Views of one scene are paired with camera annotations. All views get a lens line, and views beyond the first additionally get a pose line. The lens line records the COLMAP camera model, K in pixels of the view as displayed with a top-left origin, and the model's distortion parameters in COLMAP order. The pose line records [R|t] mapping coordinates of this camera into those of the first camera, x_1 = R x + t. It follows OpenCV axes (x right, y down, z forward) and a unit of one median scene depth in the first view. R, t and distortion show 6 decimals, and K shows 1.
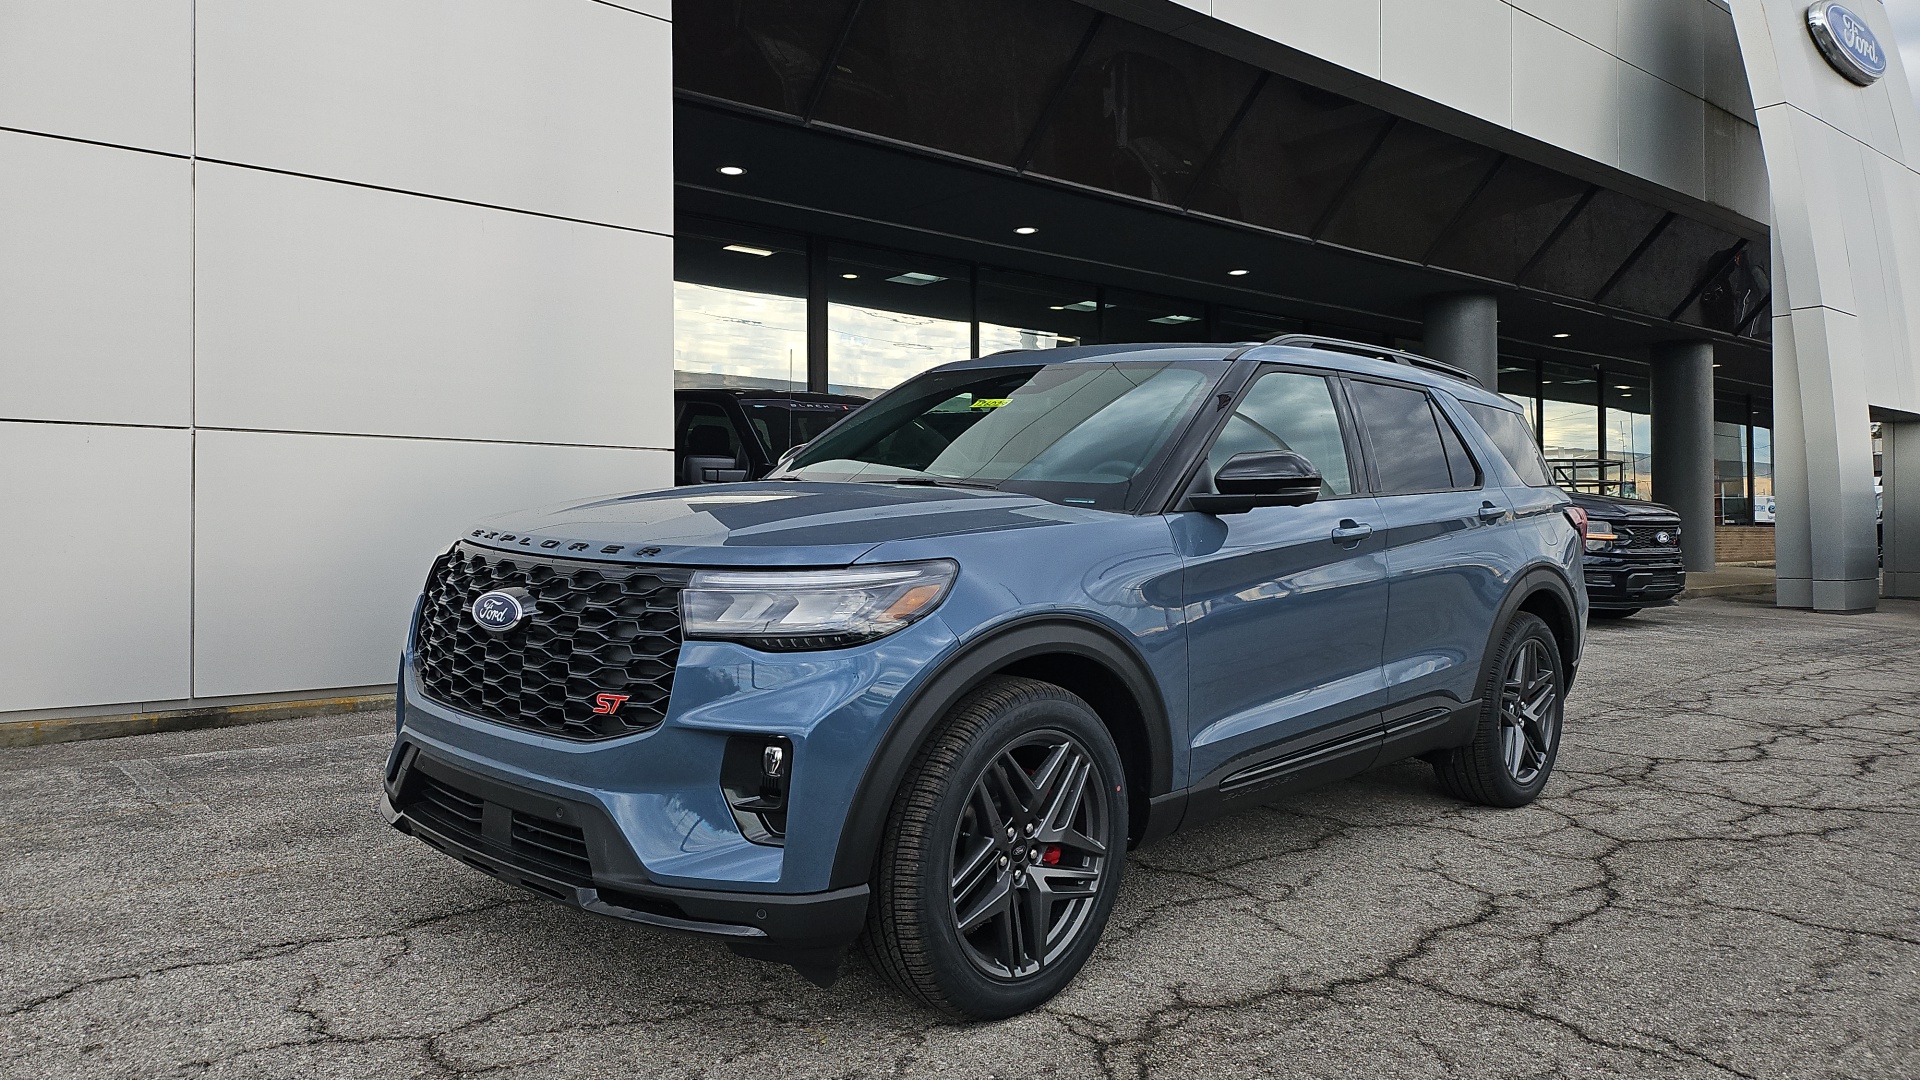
lens RADIAL K [[1338.1, 0, 950.5], [0, 1338.1, 547.5], [0, 0, 1]] dist [0.054624, -0.046440]
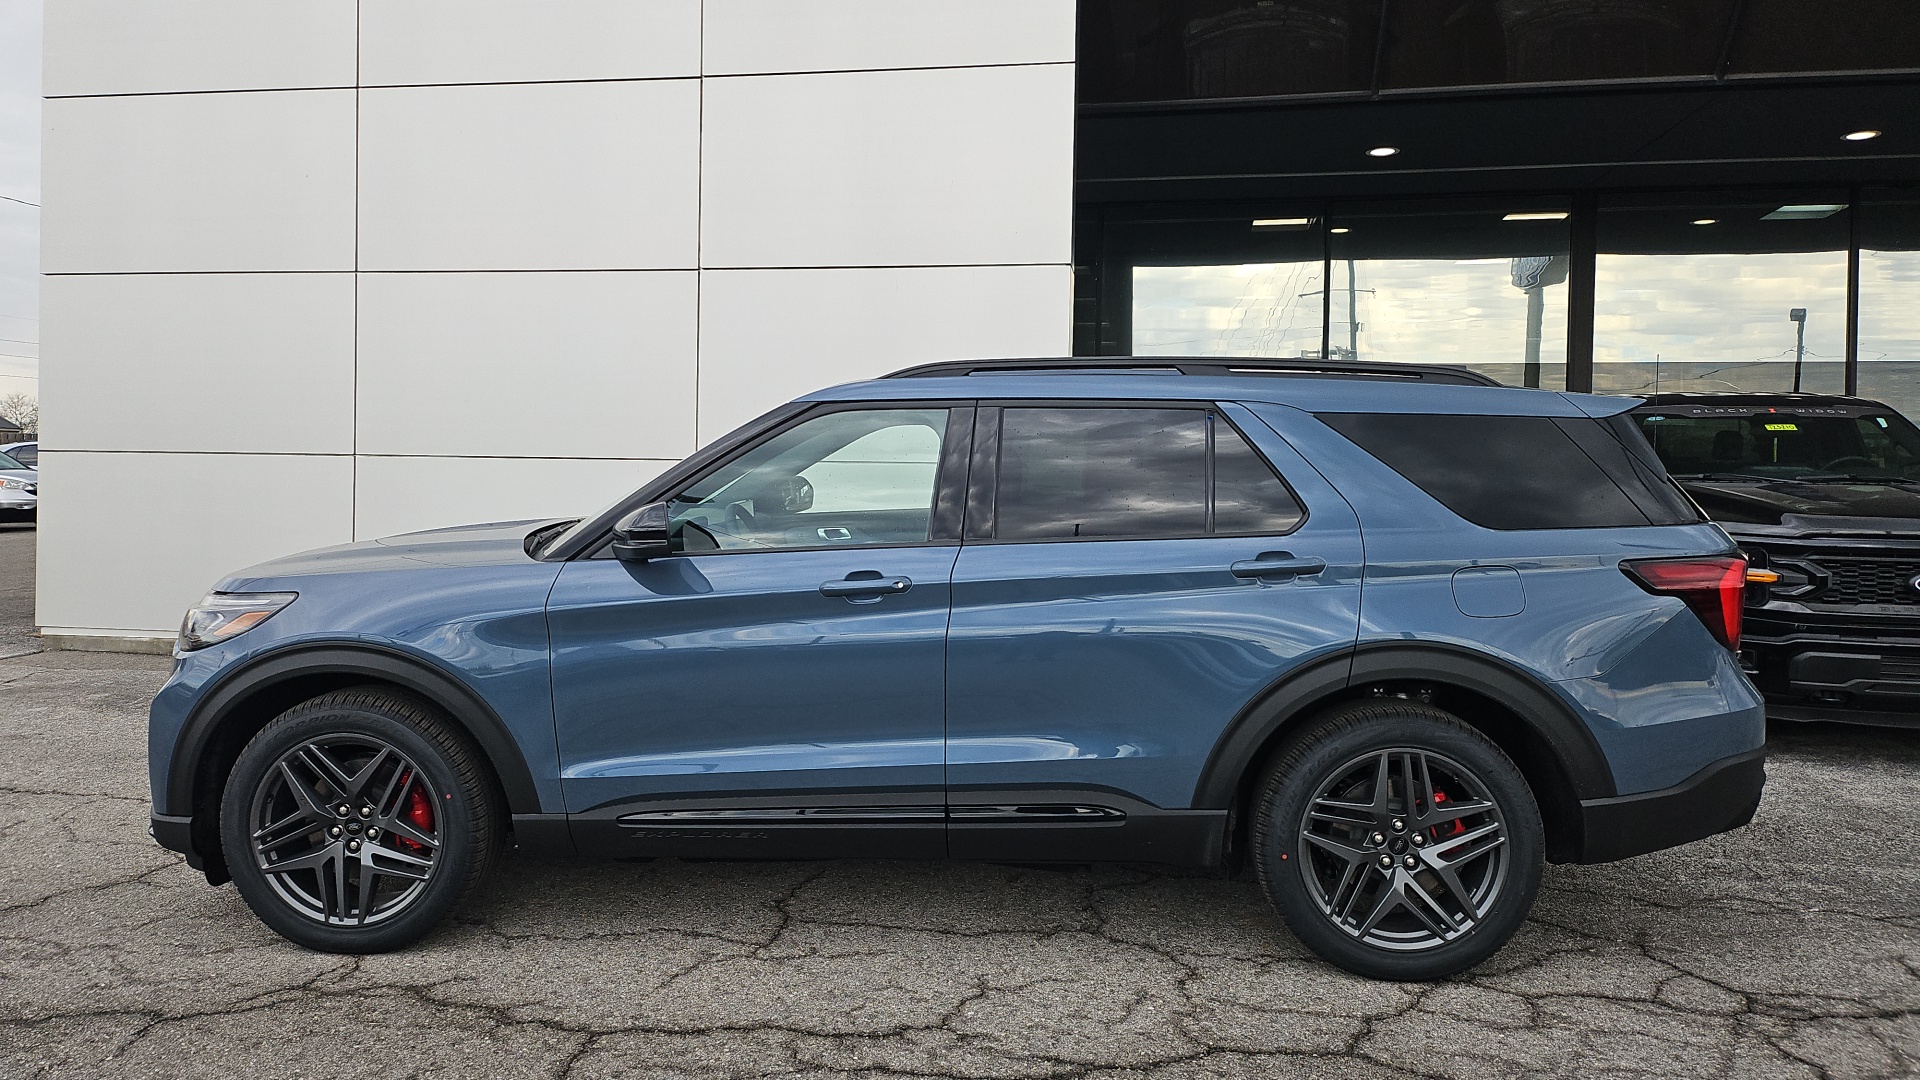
lens RADIAL K [[1338.1, 0, 931.7], [0, 1338.1, 521.5], [0, 0, 1]] dist [0.054624, -0.046440]
pose [[0.633692, 0.019625, -0.773337, 1.244671], [-0.022399, 0.999724, 0.007016, -0.074820], [0.773261, 0.012876, 0.633957, 0.552616]]
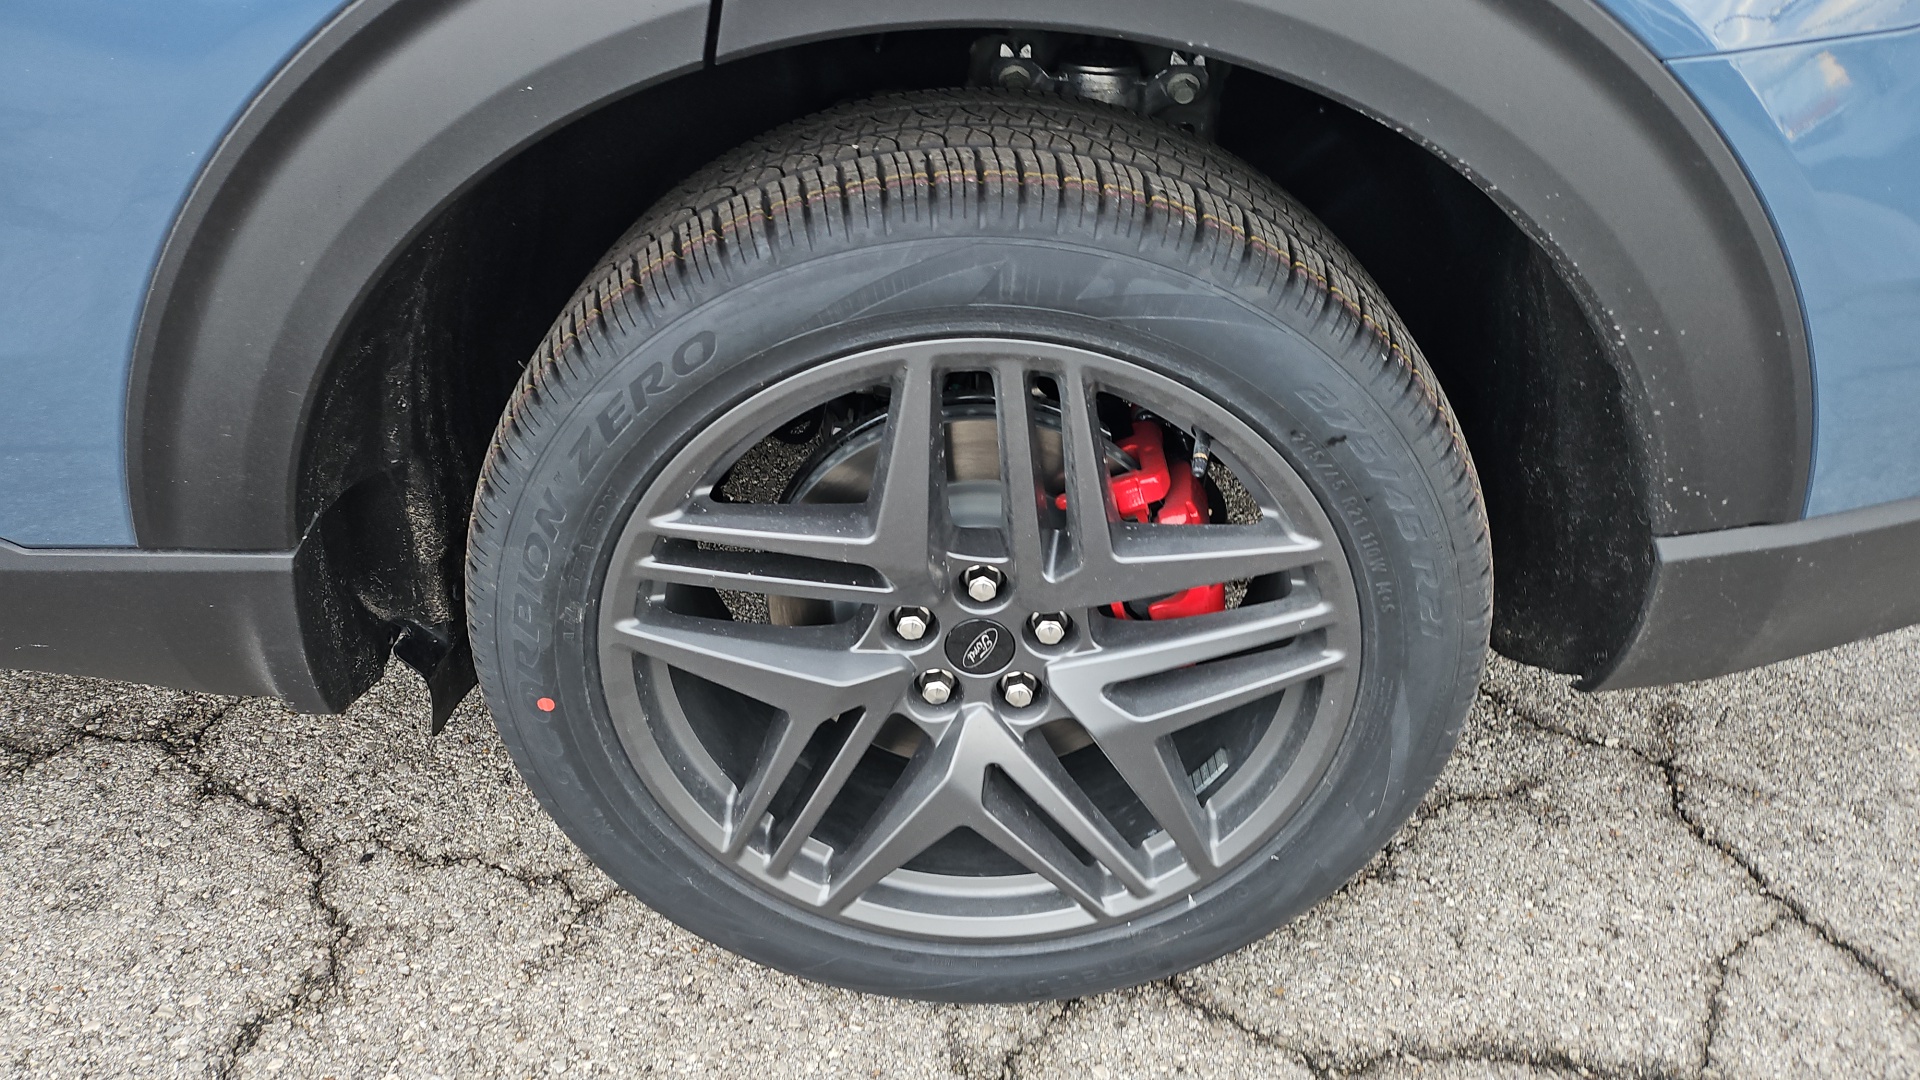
lens RADIAL K [[1367.7, 0, 966.6], [0, 1367.7, 539.0], [0, 0, 1]] dist [0.053389, -0.001599]
pose [[0.683722, 0.402217, -0.608889, 0.822735], [-0.062565, 0.863626, 0.500236, 0.009881], [0.727056, -0.303927, 0.615644, 1.353594]]
